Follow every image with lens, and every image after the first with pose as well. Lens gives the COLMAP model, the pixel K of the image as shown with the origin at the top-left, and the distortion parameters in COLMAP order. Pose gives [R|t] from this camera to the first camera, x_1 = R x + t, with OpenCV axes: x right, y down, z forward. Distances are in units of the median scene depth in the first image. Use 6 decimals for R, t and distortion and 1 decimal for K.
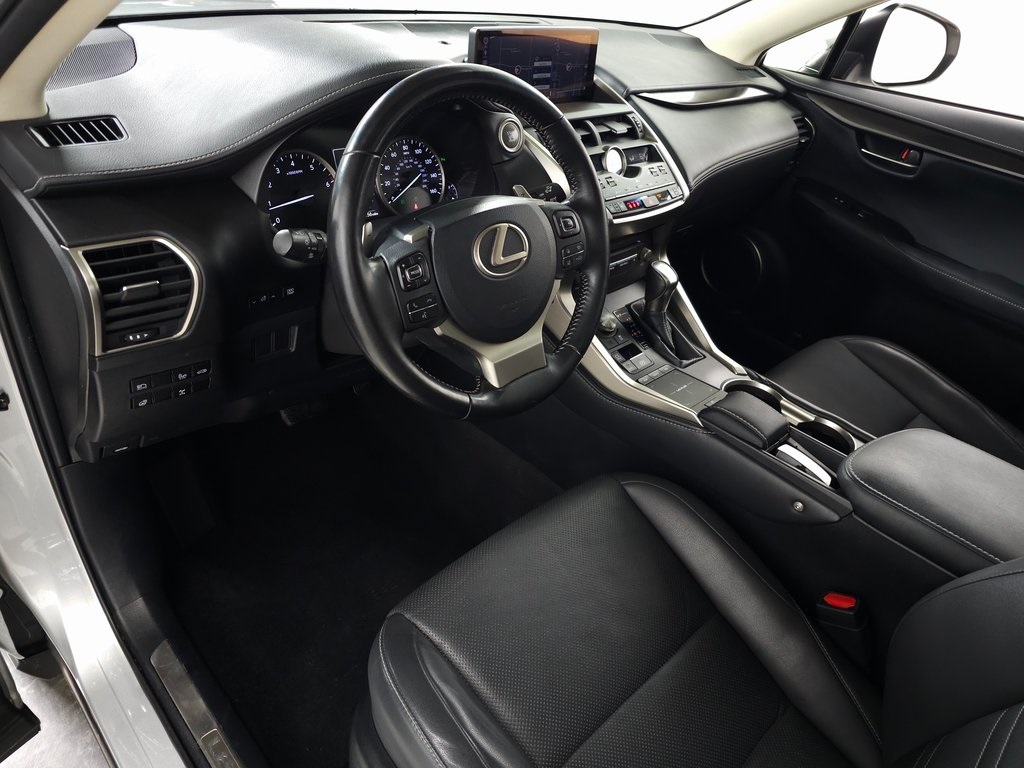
lens RADIAL K [[676.6, 0, 512.0], [0, 676.6, 384.0], [0, 0, 1]] dist [0.040111, -0.045479]
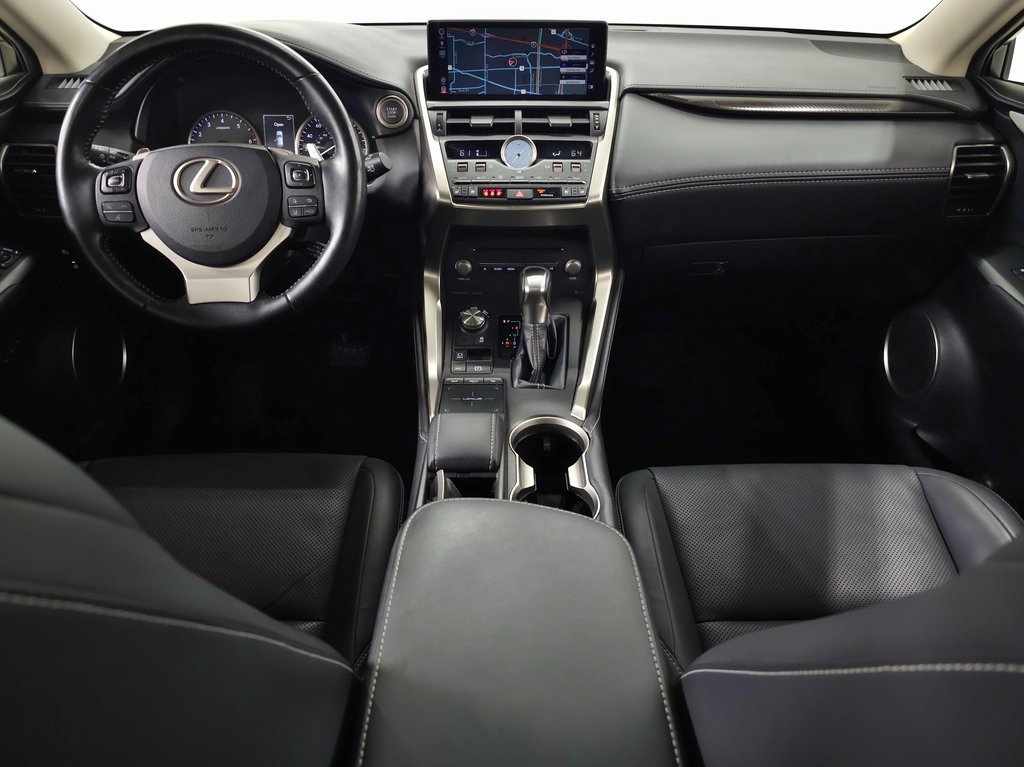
lens RADIAL K [[676.6, 0, 512.0], [0, 676.6, 383.5], [0, 0, 1]] dist [0.040111, -0.045479]
pose [[0.727461, 0.262474, -0.633962, 0.881379], [-0.321915, 0.946502, 0.022479, -0.052286], [0.605946, 0.187729, 0.773038, 0.371774]]
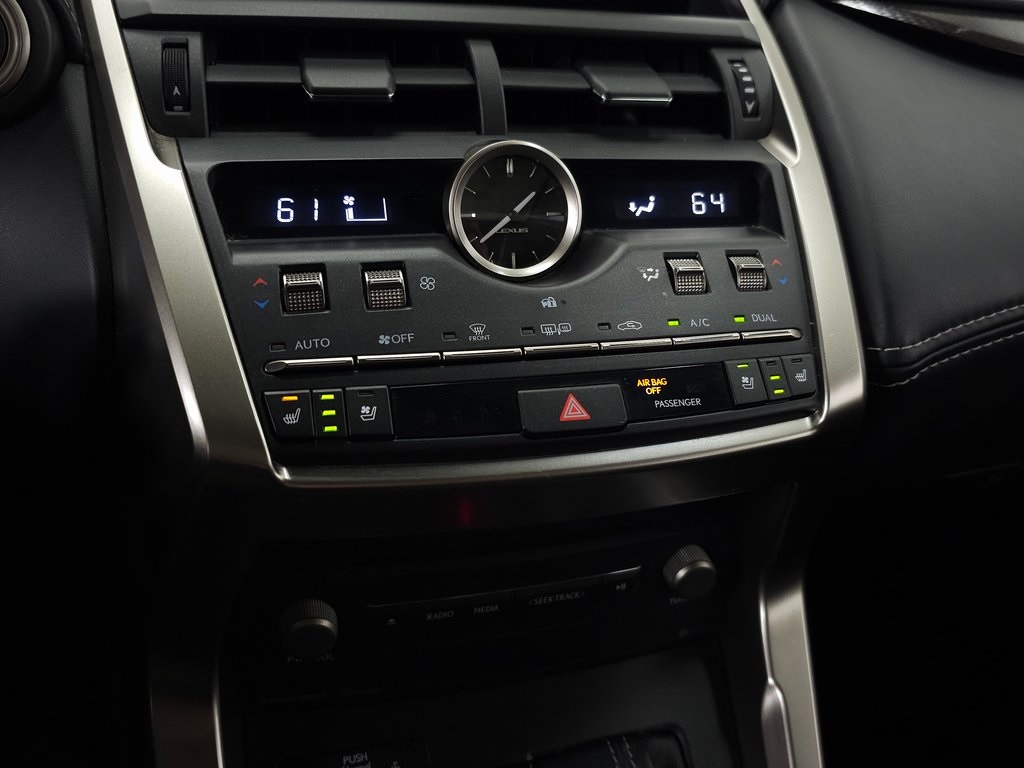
lens RADIAL K [[874.2, 0, 512.0], [0, 874.2, 384.0], [0, 0, 1]] dist [0.056089, -0.087053]
pose [[0.882017, 0.212085, -0.420793, 0.317240], [-0.253049, 0.966485, -0.043289, -0.275979], [0.397508, 0.144663, 0.906123, 0.795888]]
